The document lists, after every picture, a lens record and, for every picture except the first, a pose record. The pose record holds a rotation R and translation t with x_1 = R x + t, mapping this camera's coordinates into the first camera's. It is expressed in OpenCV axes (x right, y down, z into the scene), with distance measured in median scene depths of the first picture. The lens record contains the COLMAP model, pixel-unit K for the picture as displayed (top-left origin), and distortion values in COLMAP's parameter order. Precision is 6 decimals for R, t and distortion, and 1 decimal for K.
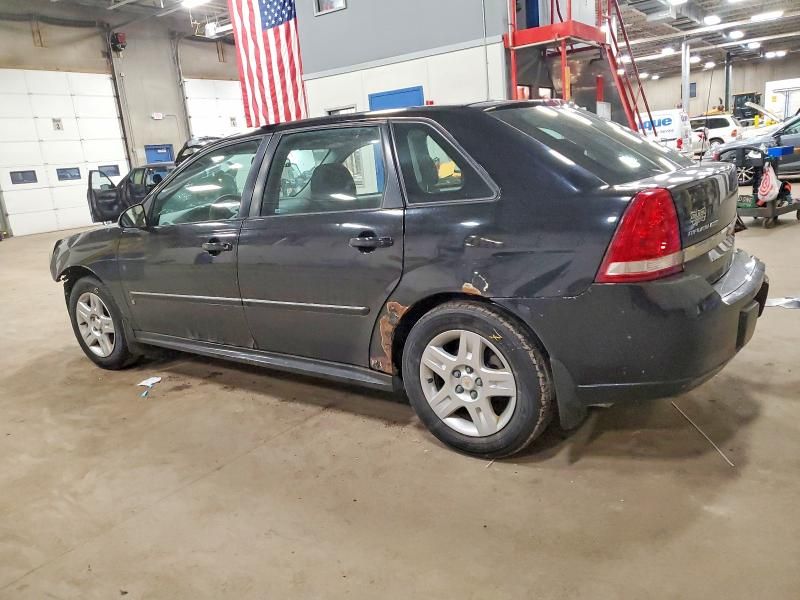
lens RADIAL K [[619.2, 0, 398.4], [0, 619.2, 302.4], [0, 0, 1]] dist [-0.016301, -0.017825]
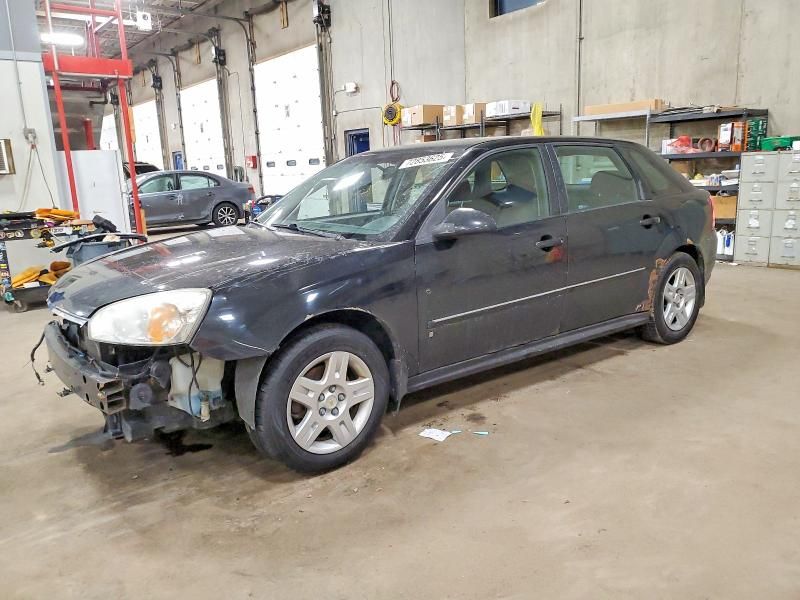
lens RADIAL K [[619.2, 0, 398.5], [0, 619.2, 299.3], [0, 0, 1]] dist [-0.016301, -0.017825]
pose [[0.287030, -0.115966, 0.950876, -1.225421], [0.221530, 0.973772, 0.051888, -0.097550], [-0.931954, 0.195754, 0.305191, 0.816518]]
